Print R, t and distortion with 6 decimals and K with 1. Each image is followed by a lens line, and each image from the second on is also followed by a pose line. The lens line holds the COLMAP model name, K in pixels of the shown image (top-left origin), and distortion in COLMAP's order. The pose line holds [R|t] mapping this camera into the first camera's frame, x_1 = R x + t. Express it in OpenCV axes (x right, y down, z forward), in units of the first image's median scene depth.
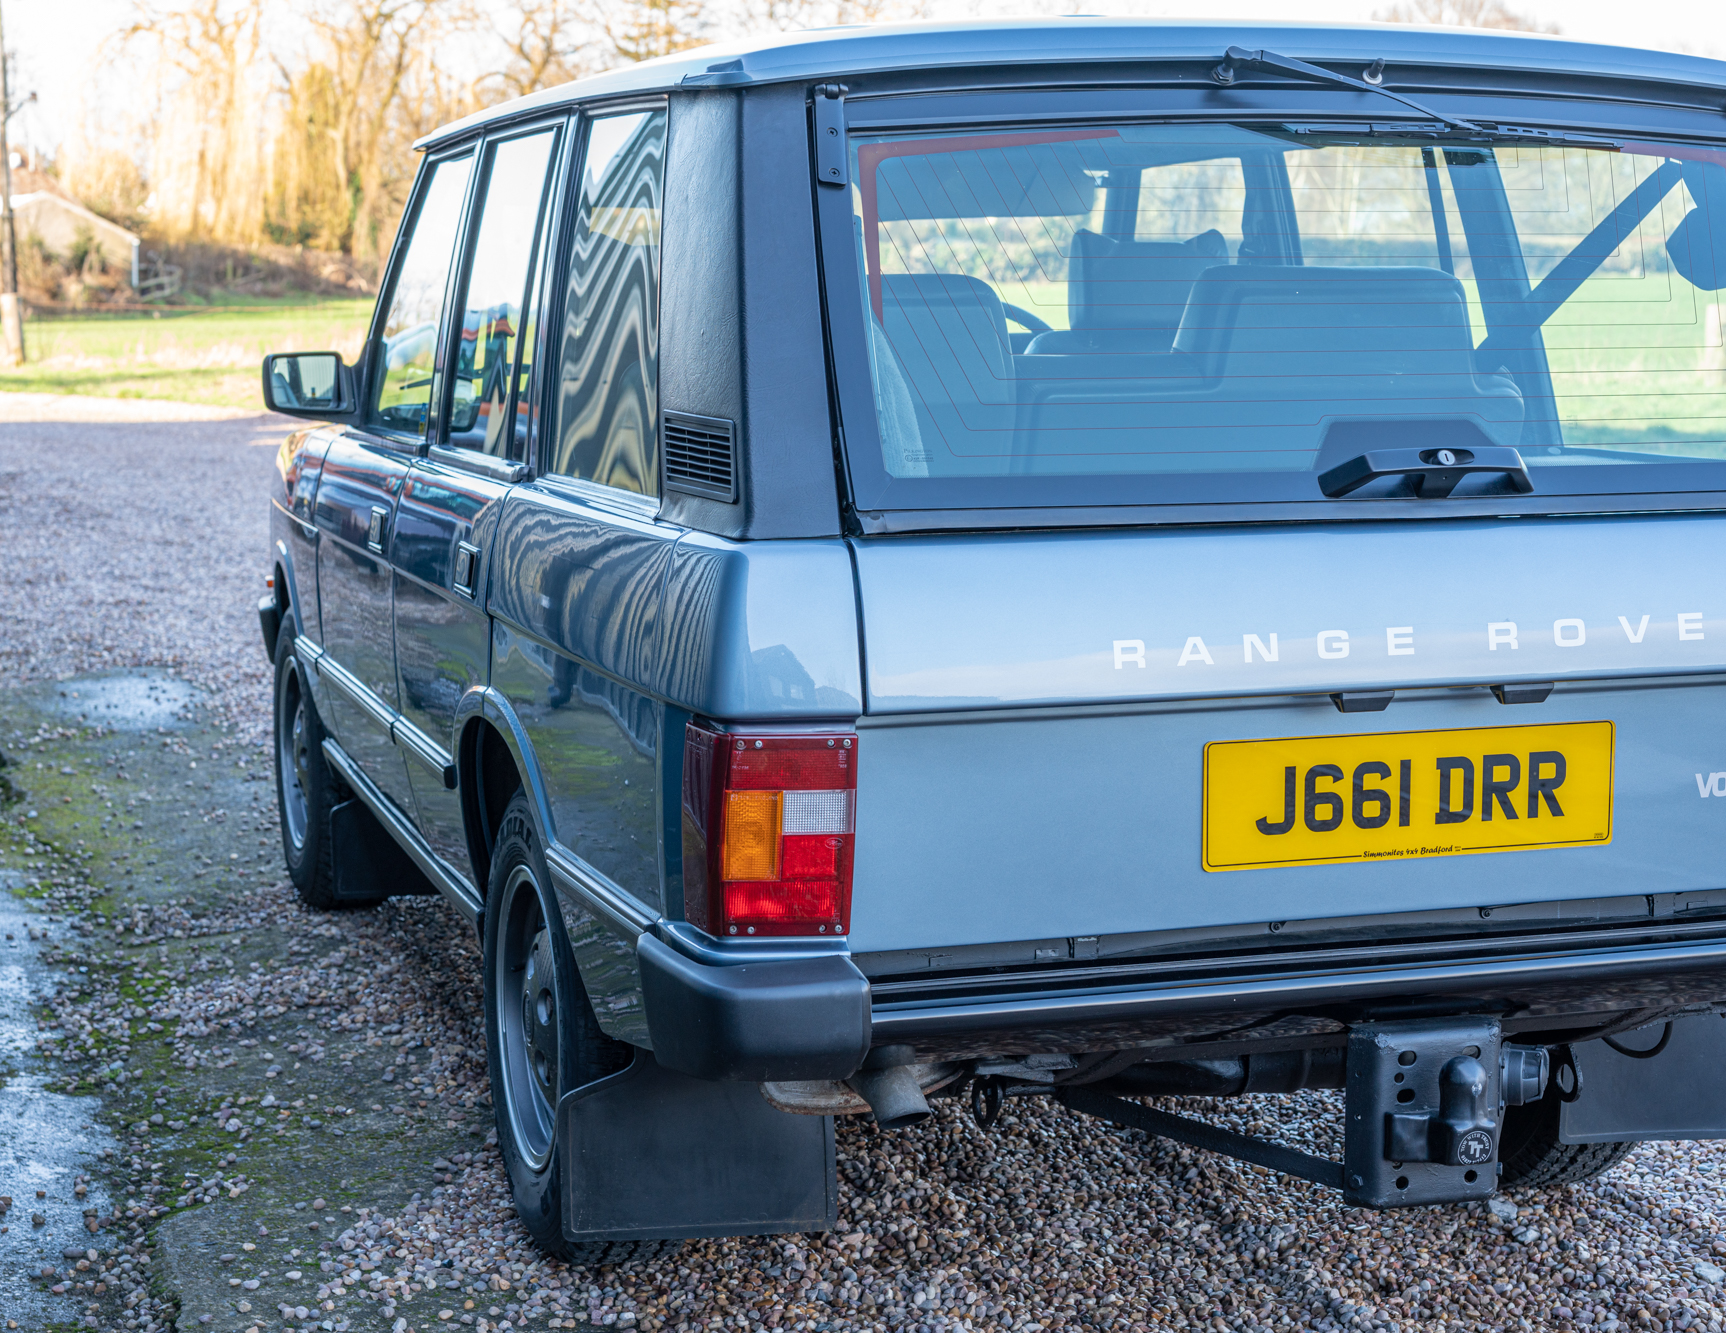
lens RADIAL K [[2882.6, 0, 859.7], [0, 2882.6, 663.5], [0, 0, 1]] dist [-0.012635, 0.000000]
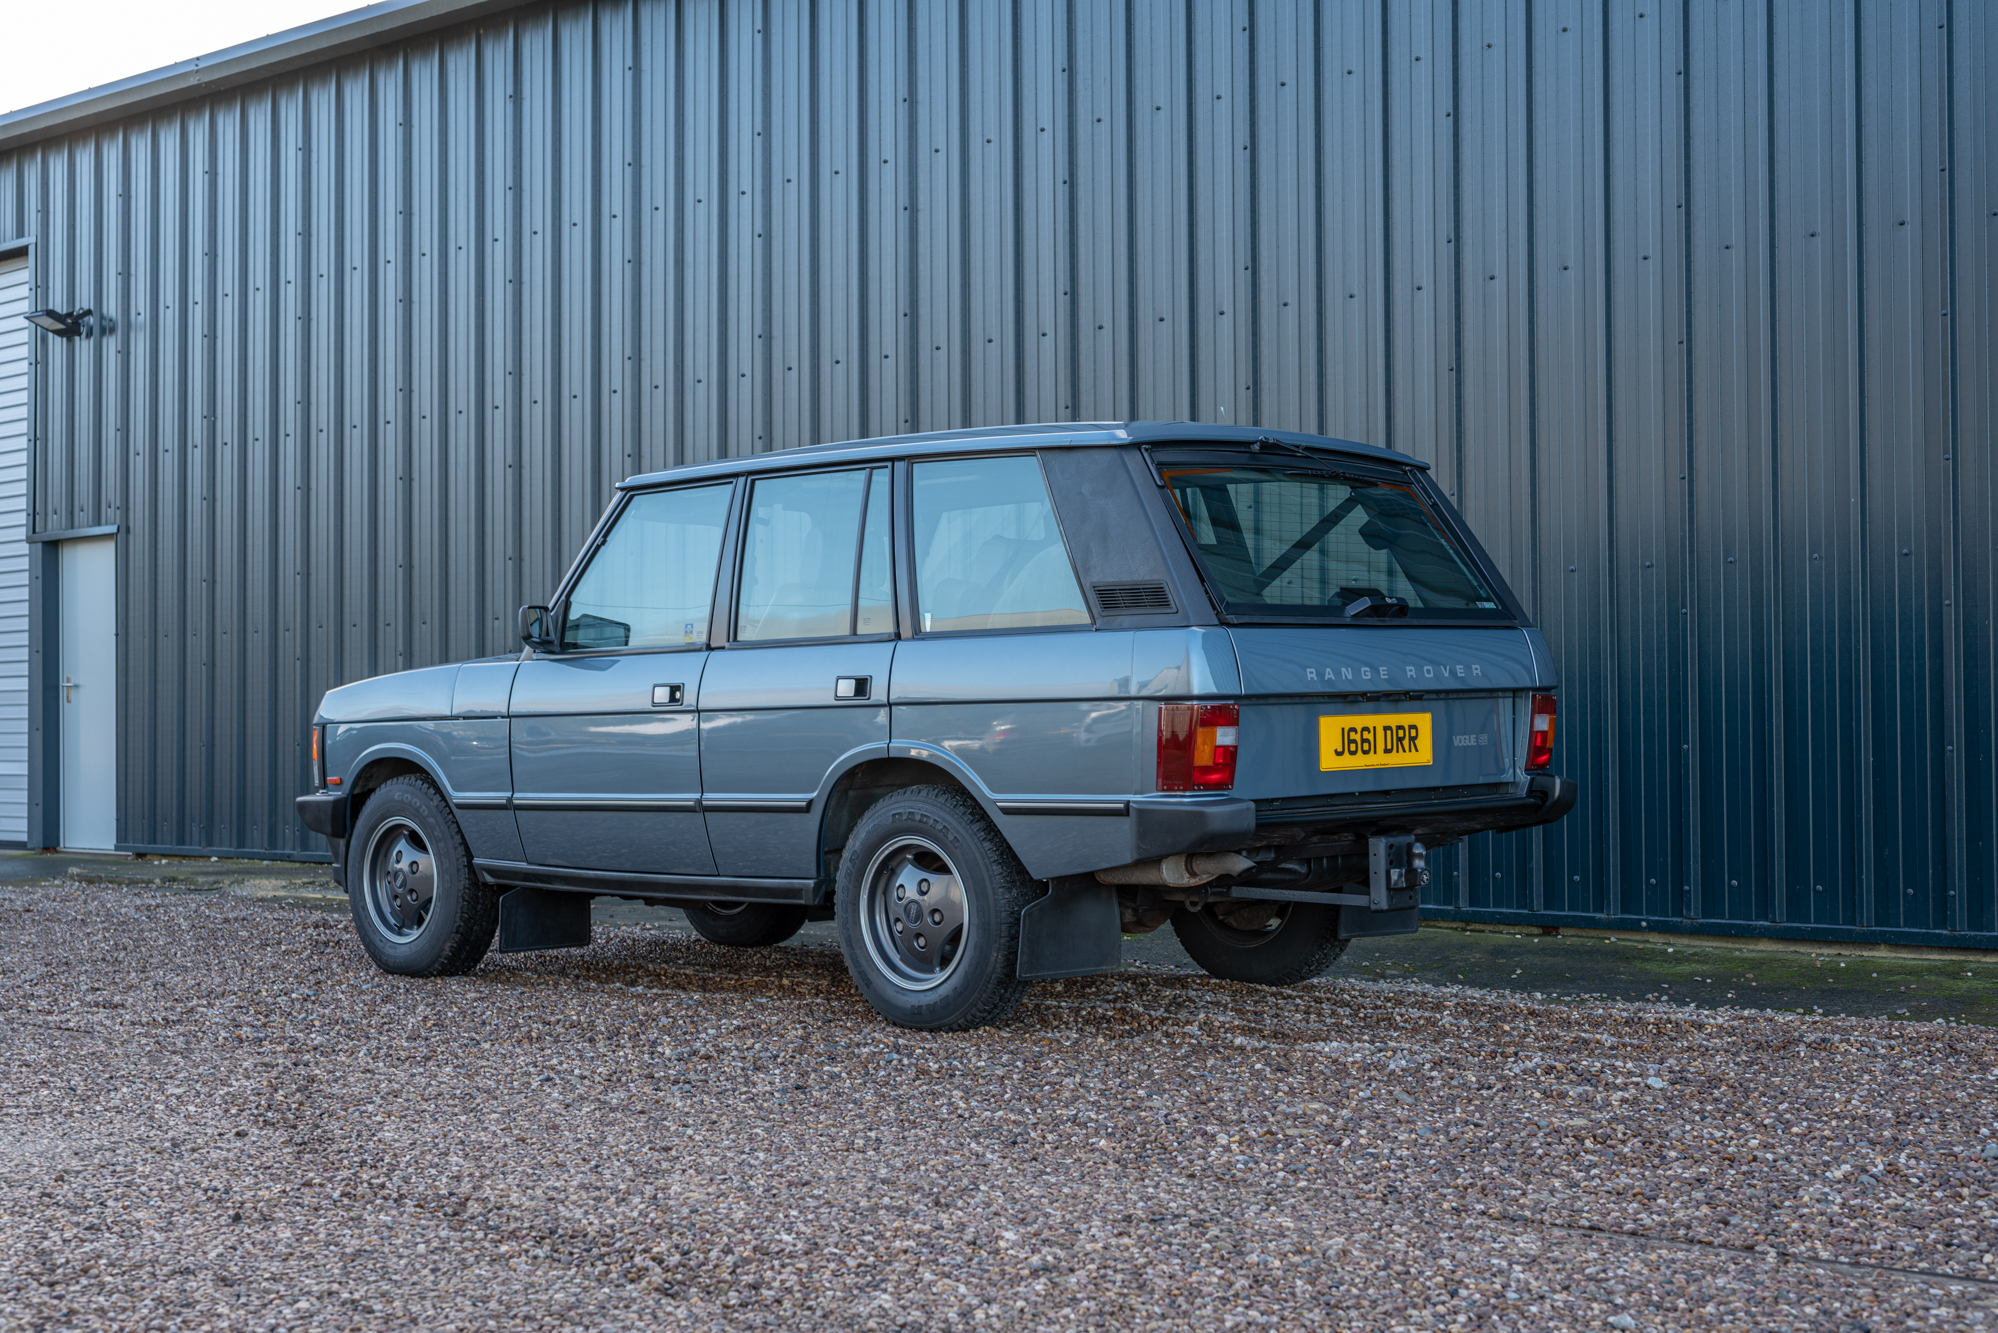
lens RADIAL K [[2774.1, 0, 998.6], [0, 2774.1, 664.4], [0, 0, 1]] dist [-0.015161, 0.000000]
pose [[0.861366, -0.005826, 0.507951, -1.104986], [0.083286, 0.988023, -0.129902, 0.225697], [-0.501111, 0.154198, 0.851535, -0.727219]]
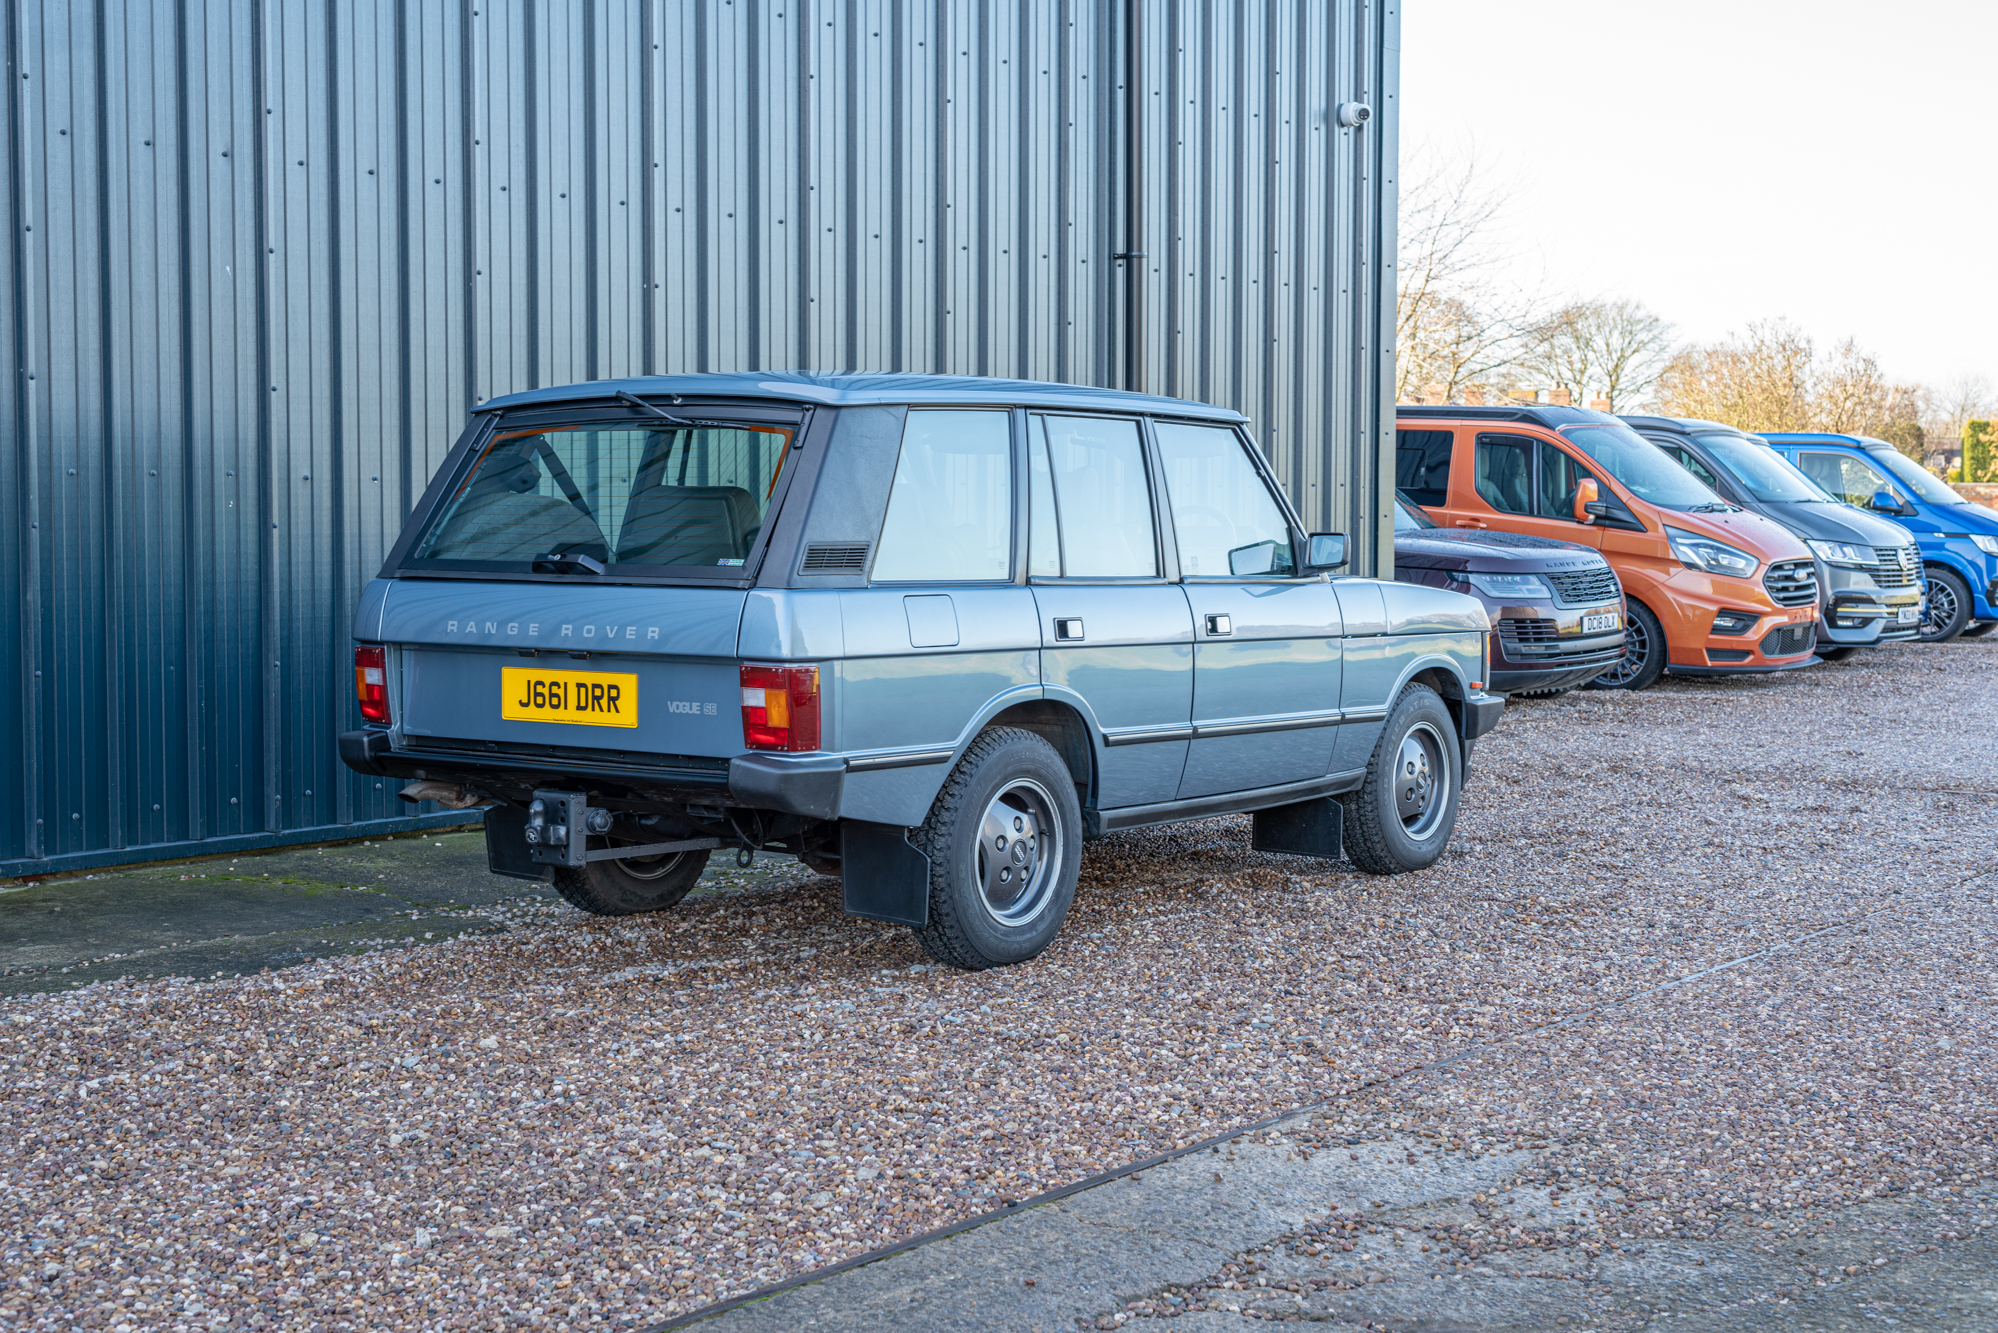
lens RADIAL K [[2774.1, 0, 996.6], [0, 2774.1, 668.3], [0, 0, 1]] dist [-0.015161, 0.000000]
pose [[0.635551, 0.054222, -0.770153, 1.939916], [-0.115125, 0.993034, -0.025090, 0.033931], [0.763428, 0.104610, 0.637366, -0.186734]]
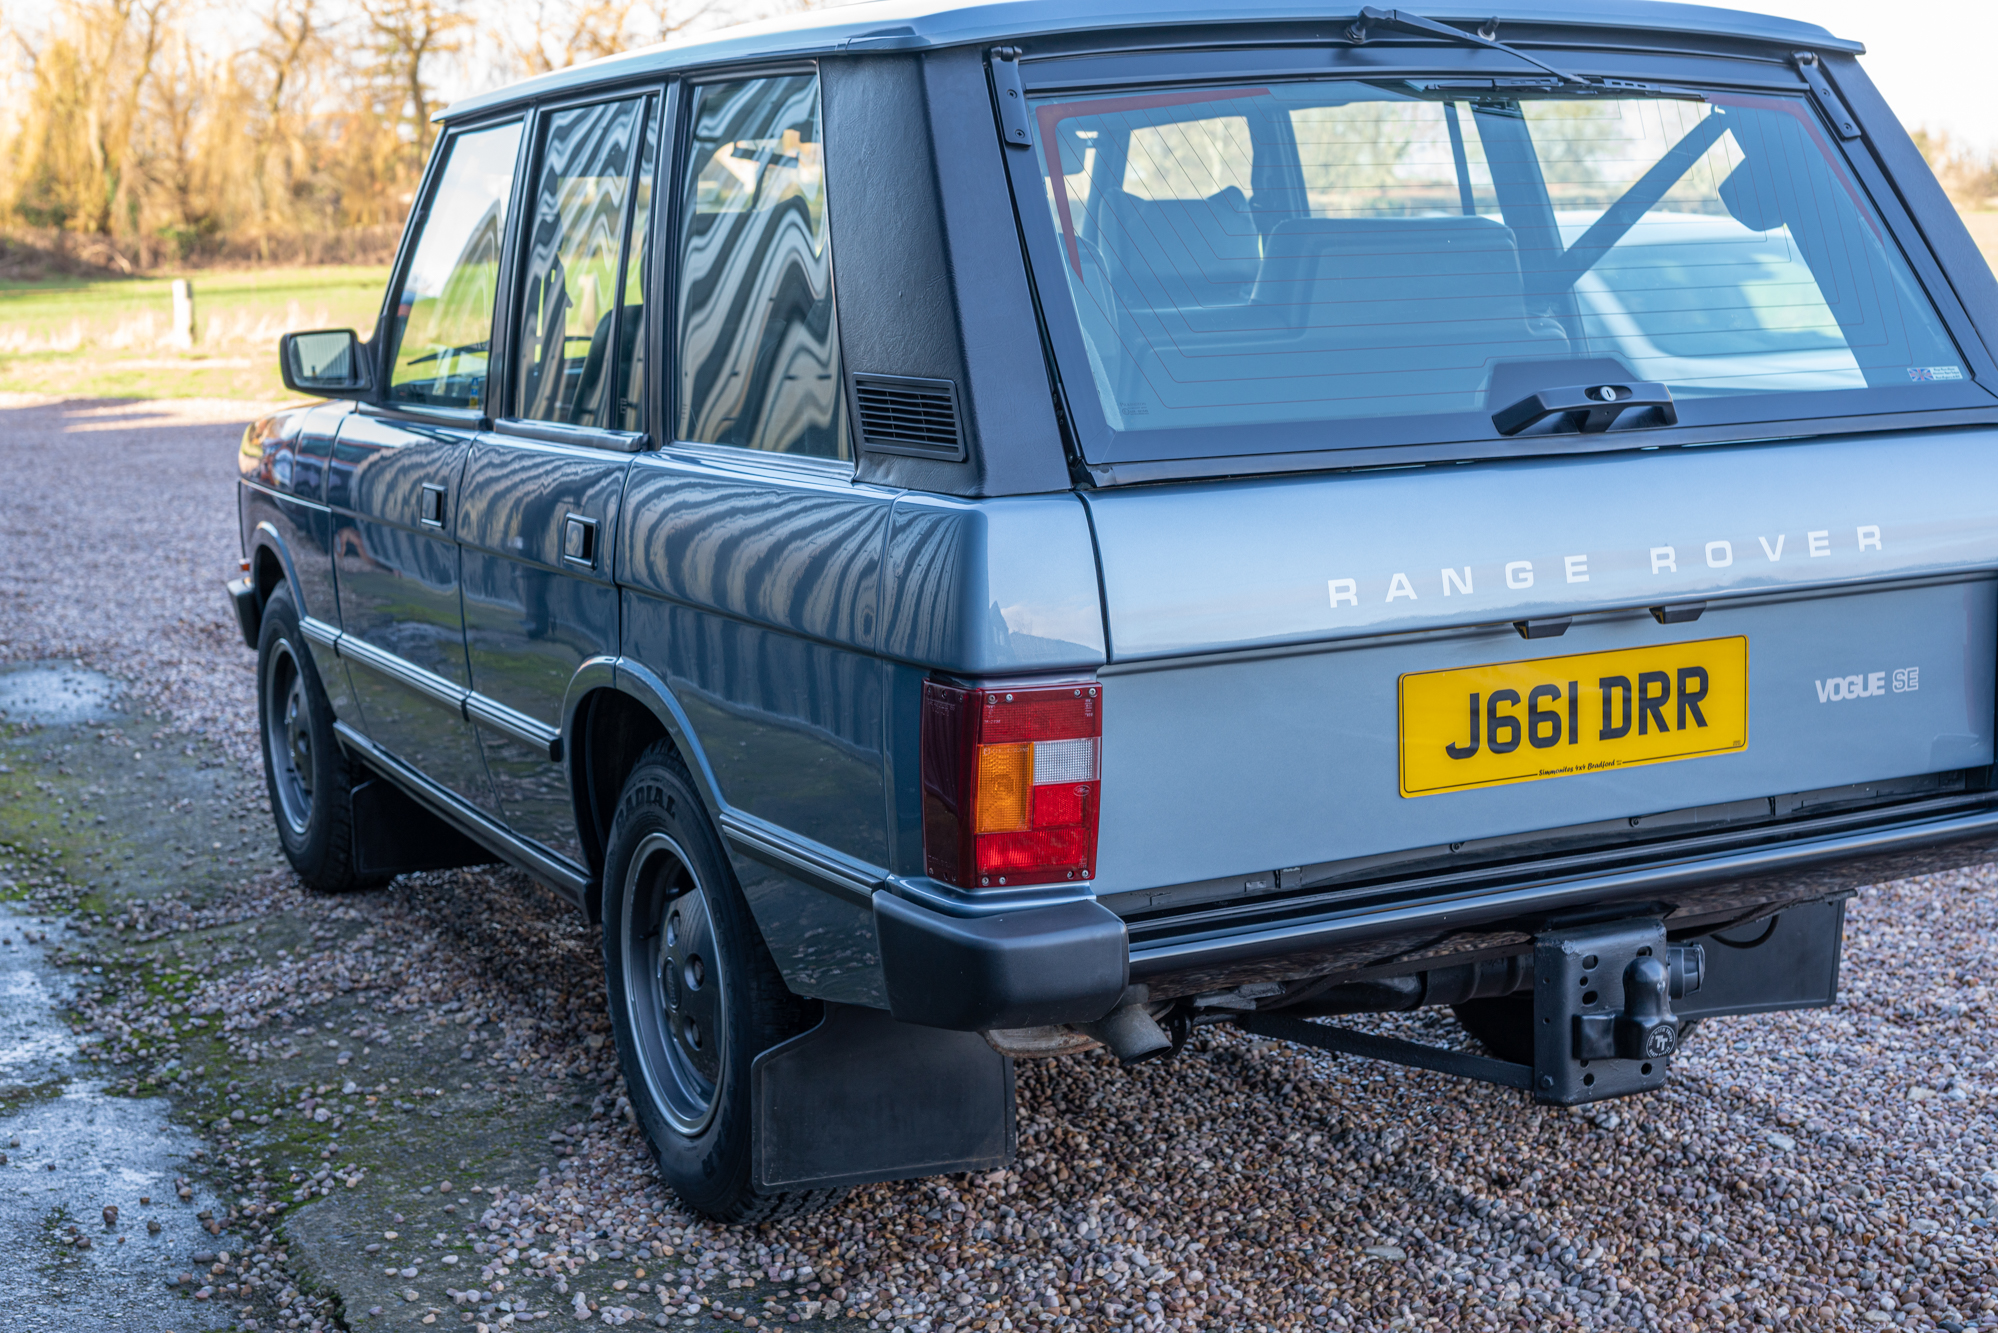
lens RADIAL K [[2774.1, 0, 1050.5], [0, 2774.1, 661.5], [0, 0, 1]] dist [-0.015161, 0.000000]
pose [[0.983395, -0.050238, 0.174385, -0.154035], [0.047262, 0.998658, 0.021182, -0.003873], [-0.175215, -0.012588, 0.984450, 0.027873]]
